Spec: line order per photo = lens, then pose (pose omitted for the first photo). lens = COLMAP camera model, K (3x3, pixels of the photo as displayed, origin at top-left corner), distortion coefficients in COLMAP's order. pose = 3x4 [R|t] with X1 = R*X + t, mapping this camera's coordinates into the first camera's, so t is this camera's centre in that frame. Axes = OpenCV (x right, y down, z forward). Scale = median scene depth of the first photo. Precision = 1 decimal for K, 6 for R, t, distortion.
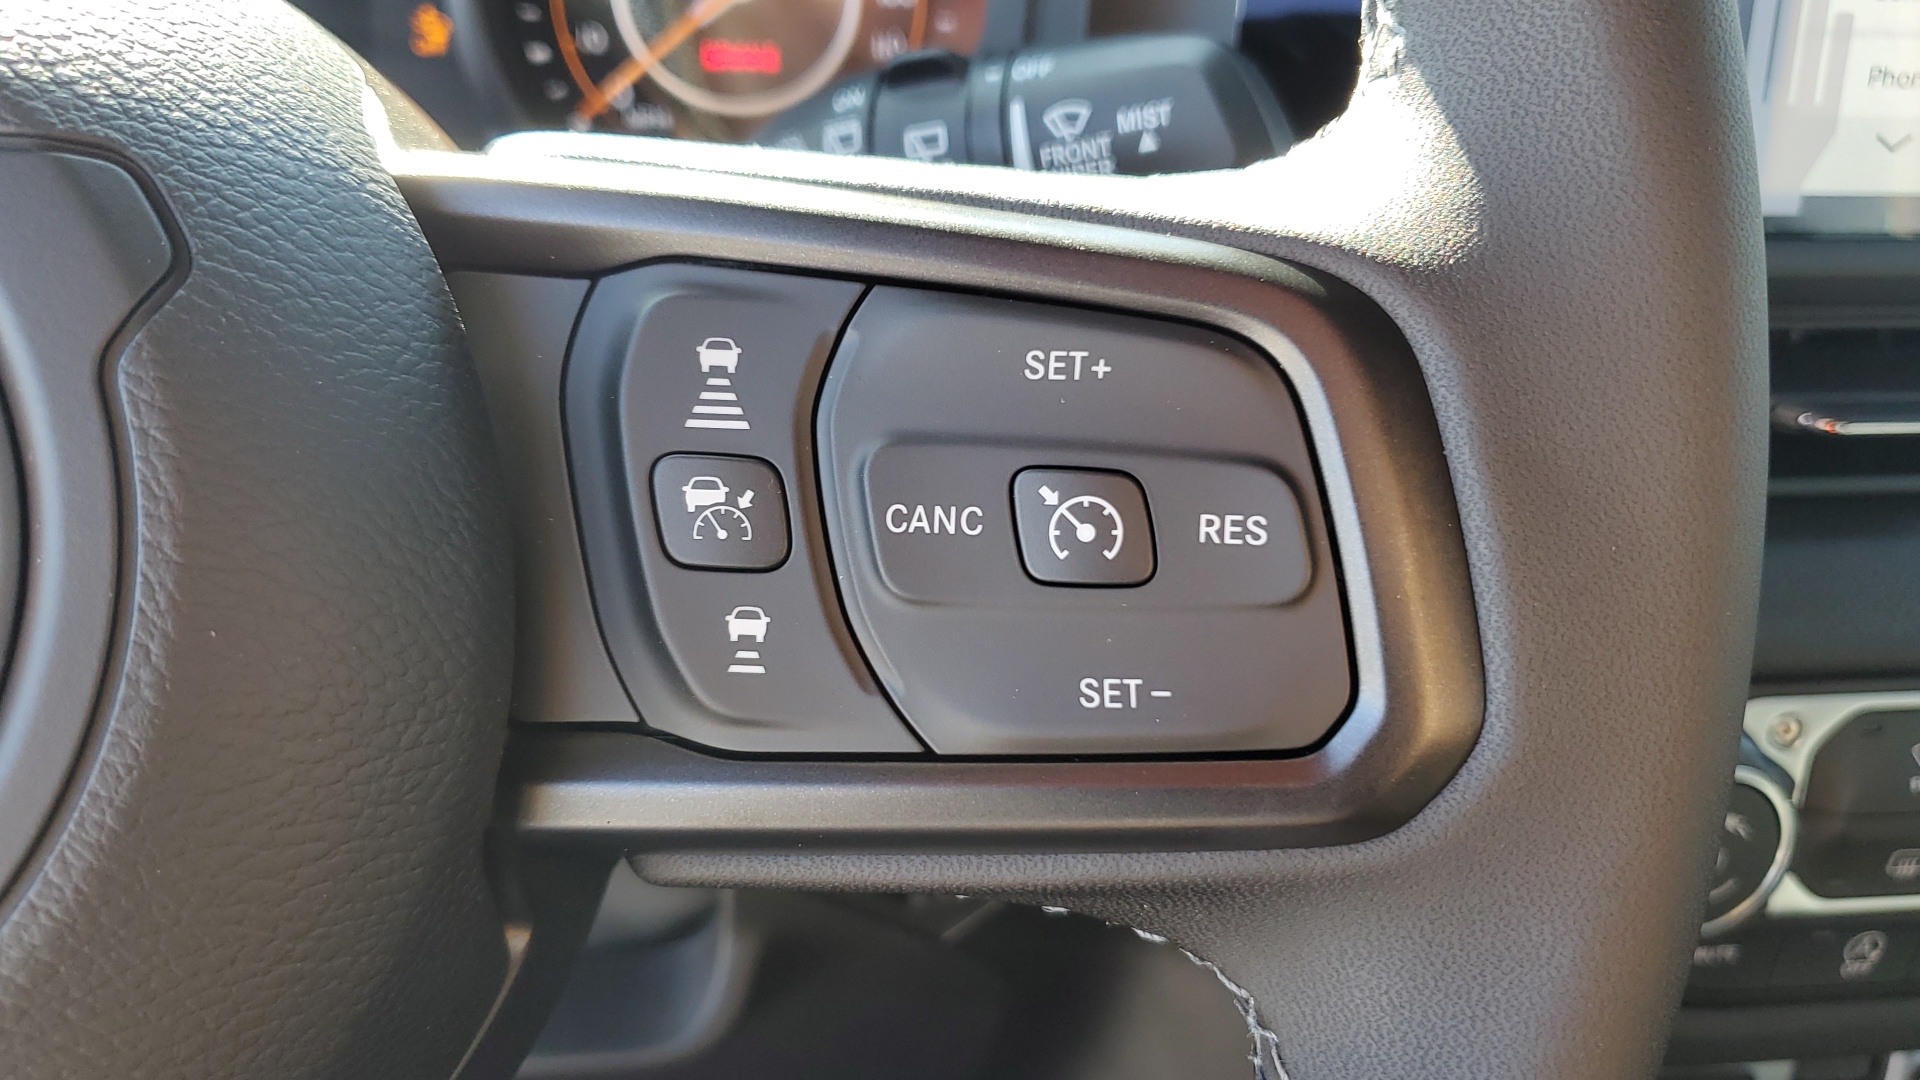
lens RADIAL K [[1669.6, 0, 960.0], [0, 1669.6, 540.0], [0, 0, 1]] dist [0.130237, -0.338564]
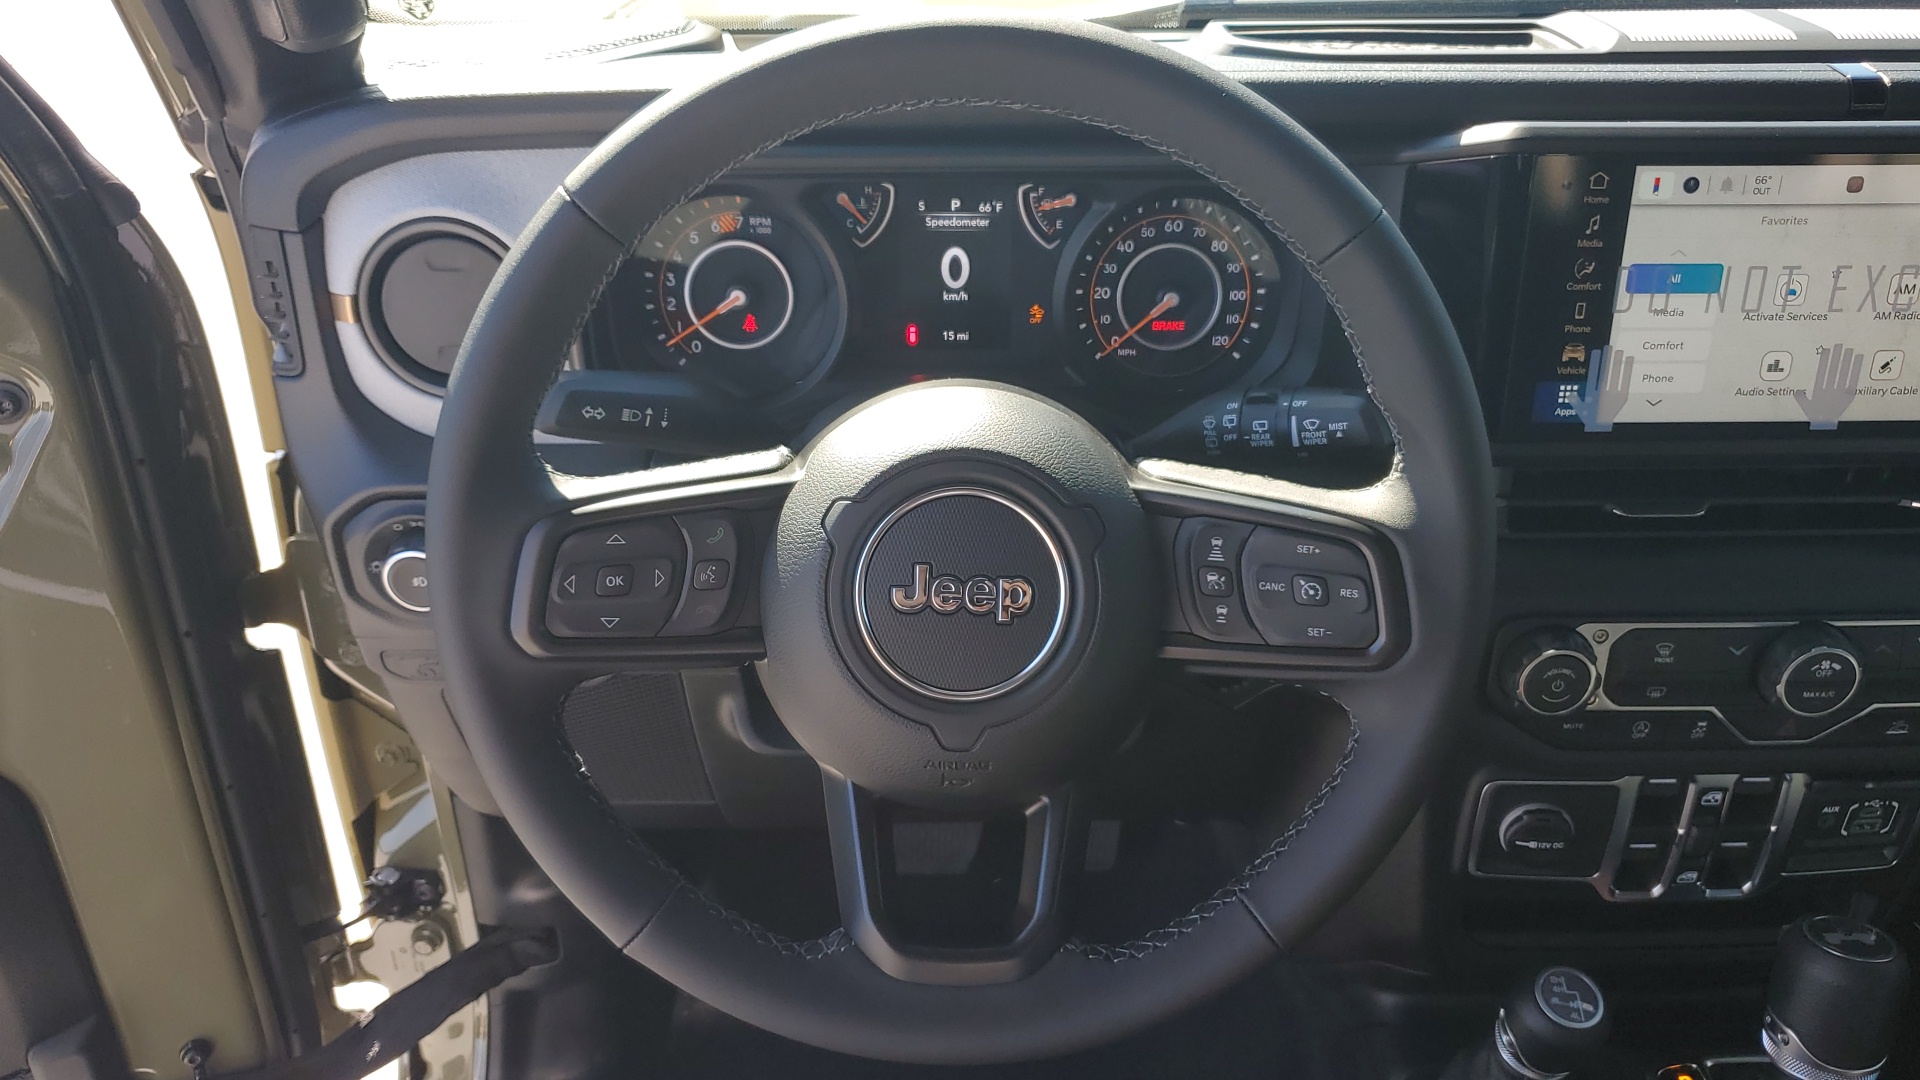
lens RADIAL K [[1607.2, 0, 1001.4], [0, 1607.2, 567.5], [0, 0, 1]] dist [0.124263, -0.278730]
pose [[0.993299, 0.034768, -0.110218, -0.226717], [-0.021087, 0.992189, 0.122950, -0.498682], [0.113632, -0.119802, 0.986273, -2.748453]]
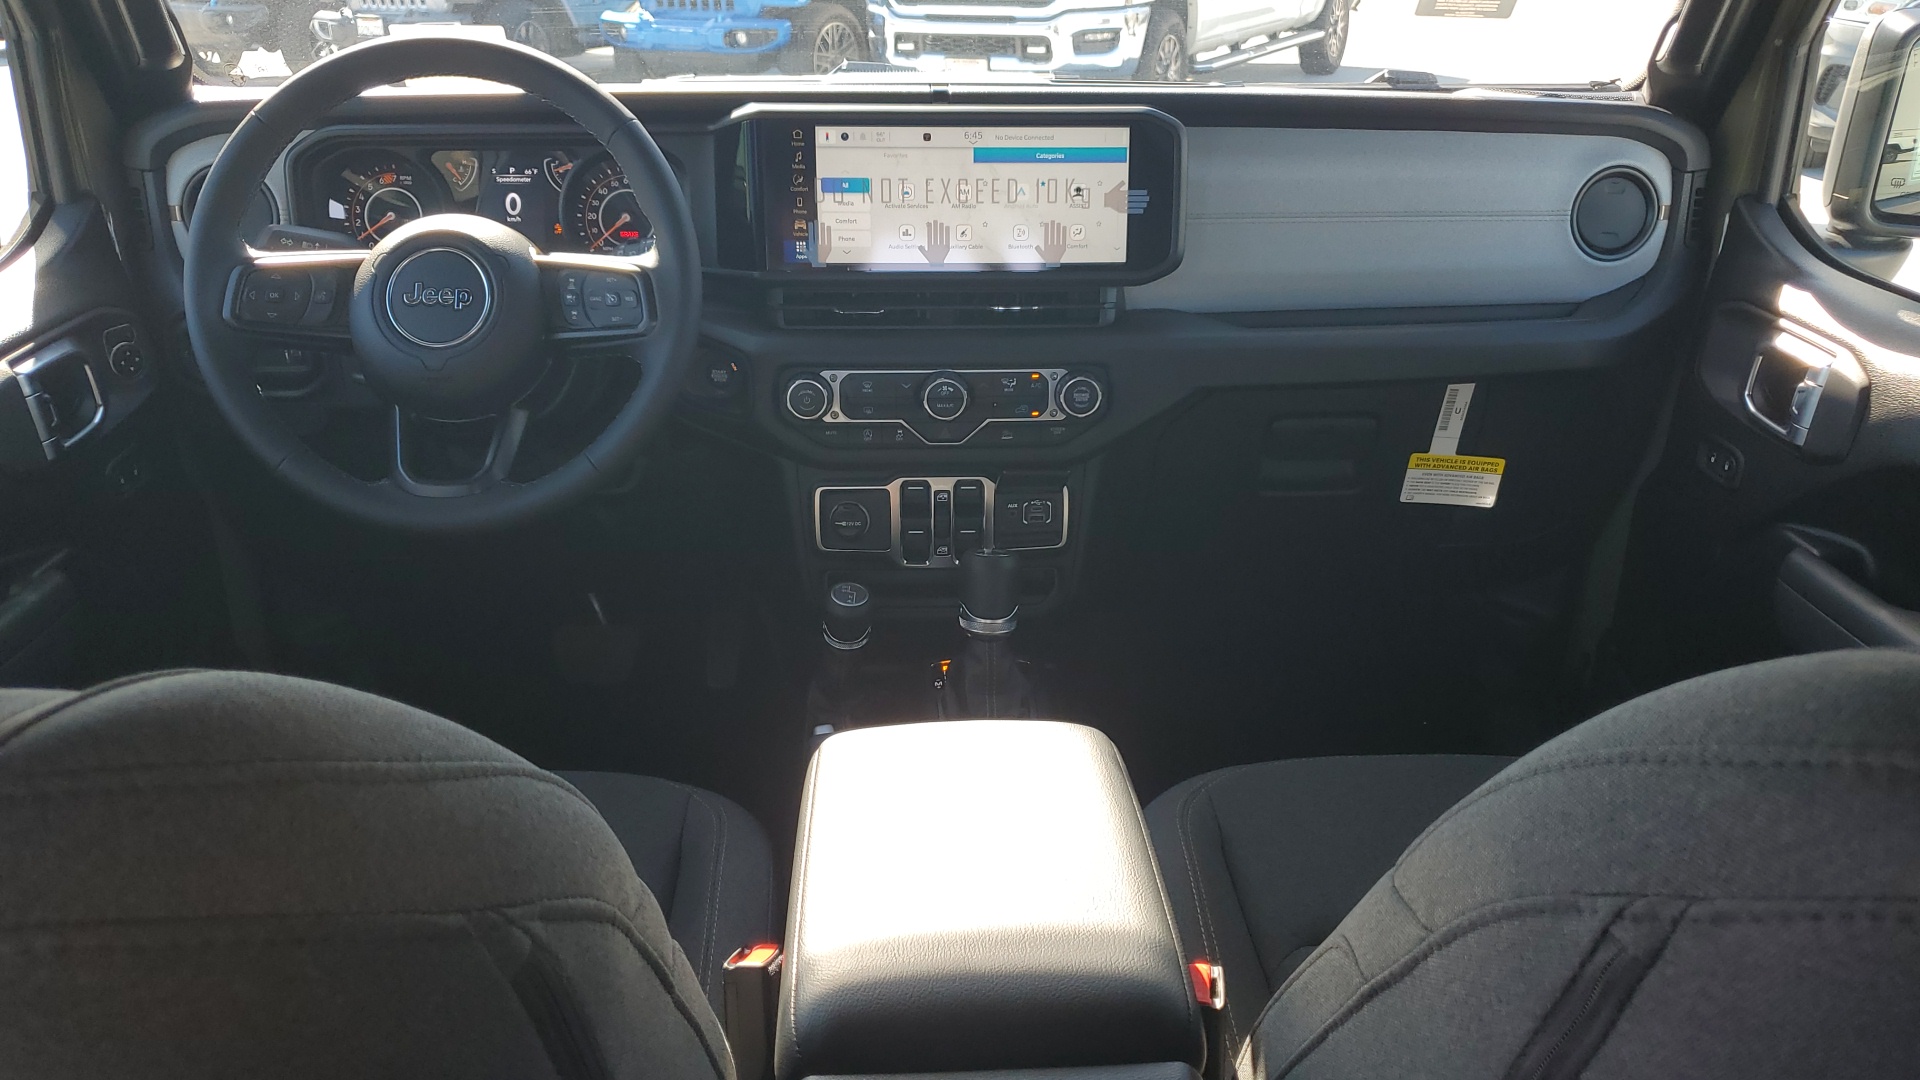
lens RADIAL K [[1471.9, 0, 955.2], [0, 1471.9, 575.3], [0, 0, 1]] dist [0.114323, -0.194341]
pose [[0.993615, 0.010929, -0.112295, 2.497107], [-0.012937, 0.999769, -0.017170, 1.403641], [0.112082, 0.018513, 0.993527, -5.848473]]
